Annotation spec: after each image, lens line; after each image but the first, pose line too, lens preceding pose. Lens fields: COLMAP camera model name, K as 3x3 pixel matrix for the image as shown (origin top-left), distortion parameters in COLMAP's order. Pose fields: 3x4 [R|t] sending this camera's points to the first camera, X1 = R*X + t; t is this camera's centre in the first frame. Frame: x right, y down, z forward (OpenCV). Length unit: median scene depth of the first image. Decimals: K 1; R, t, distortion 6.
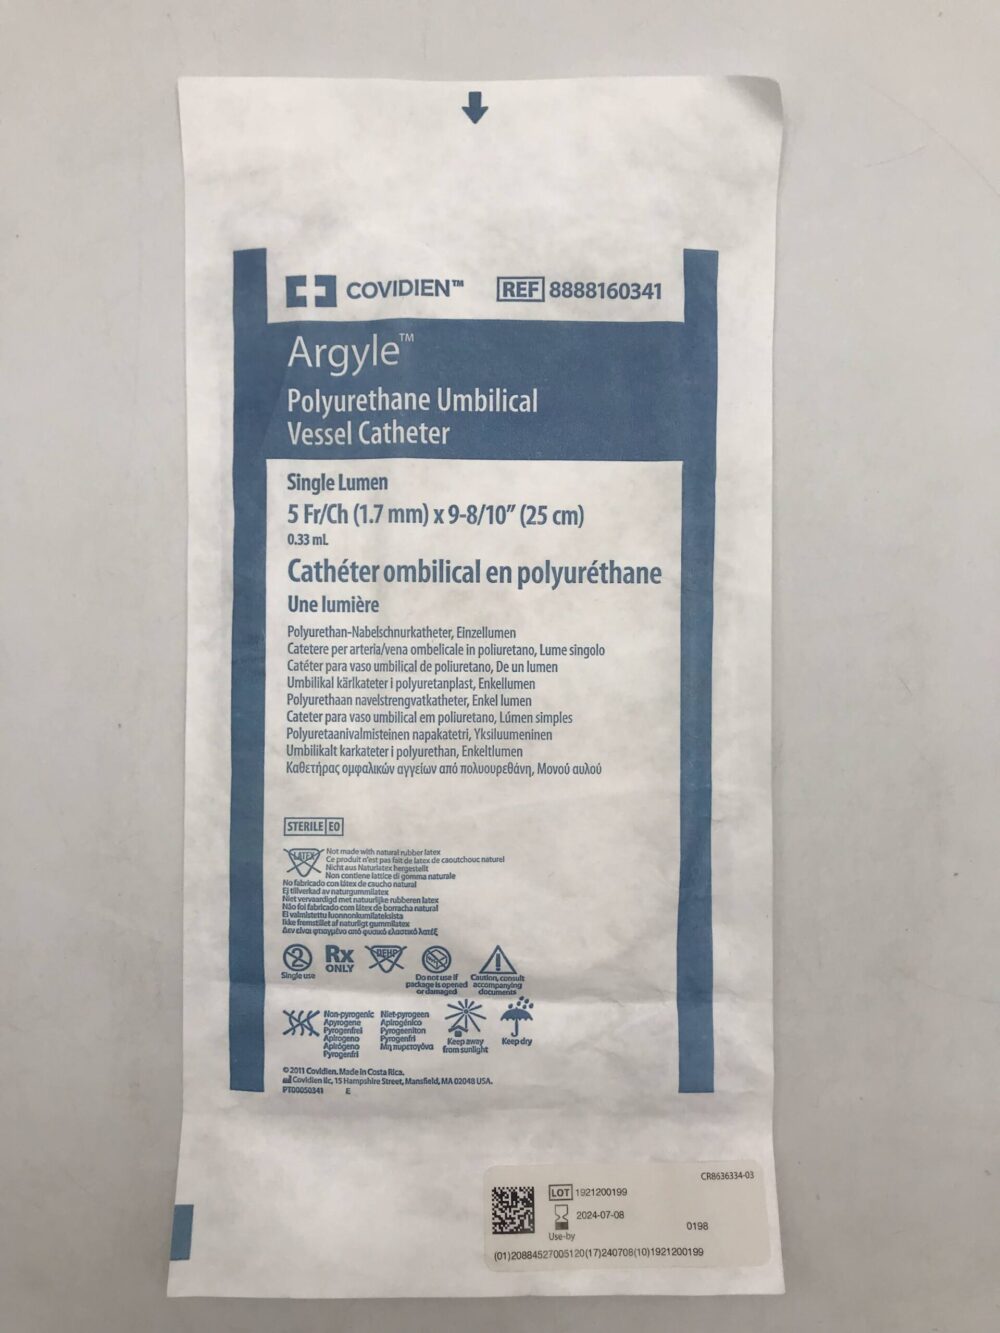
lens RADIAL K [[1083.5, 0, 500.0], [0, 1083.5, 666.5], [0, 0, 1]] dist [-0.002559, 0.000778]
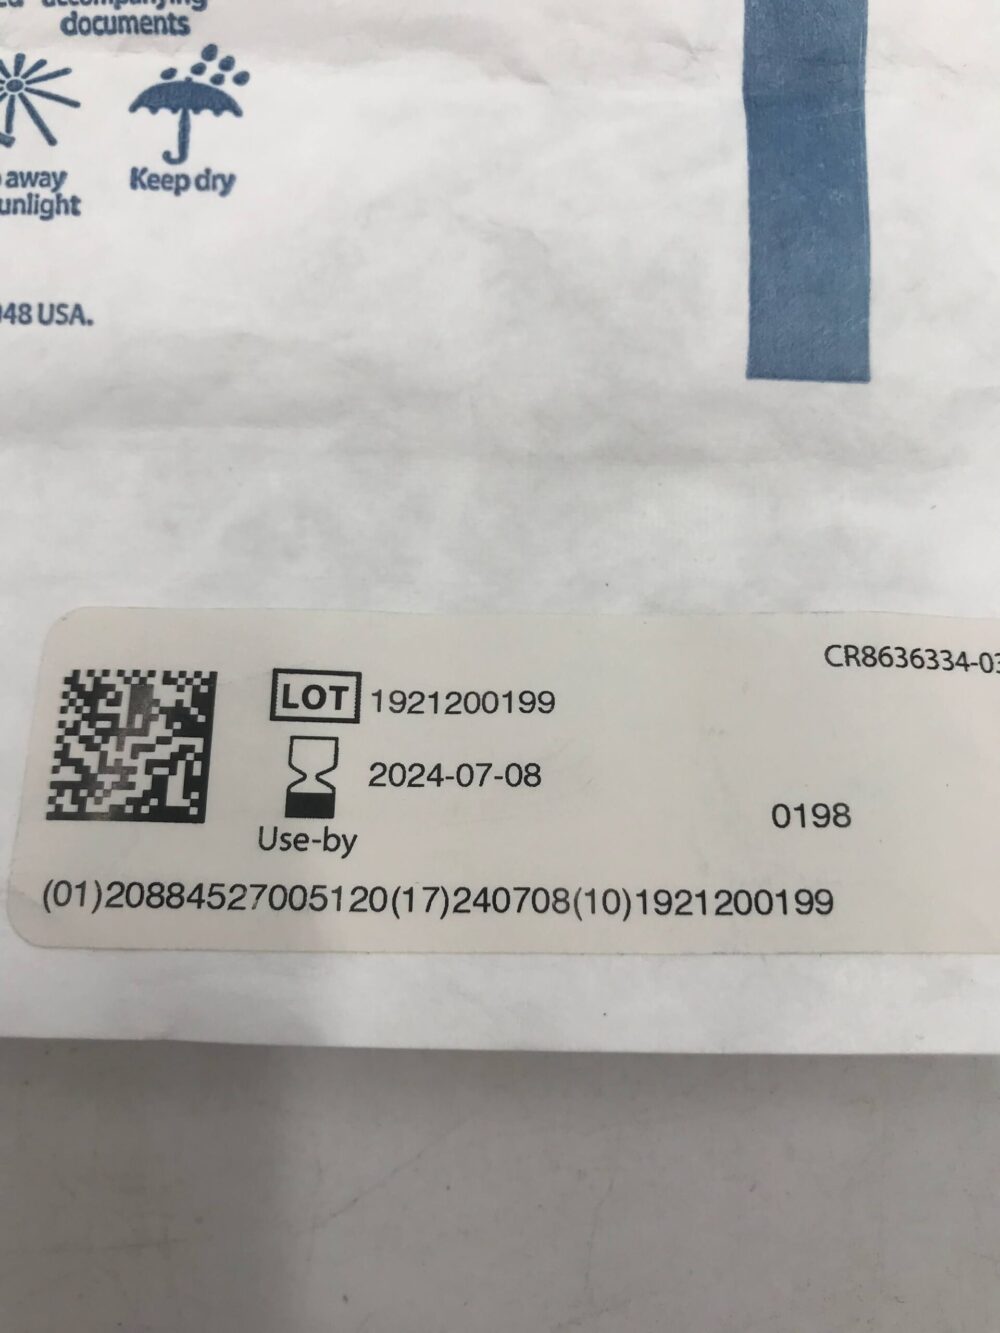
lens RADIAL K [[1167.3, 0, 500.0], [0, 1167.3, 666.5], [0, 0, 1]] dist [-0.042096, -0.006844]
pose [[0.999736, 0.022217, 0.005910, 0.101684], [-0.022200, 0.999749, -0.003047, 0.479832], [-0.005976, 0.002915, 0.999978, 0.706274]]
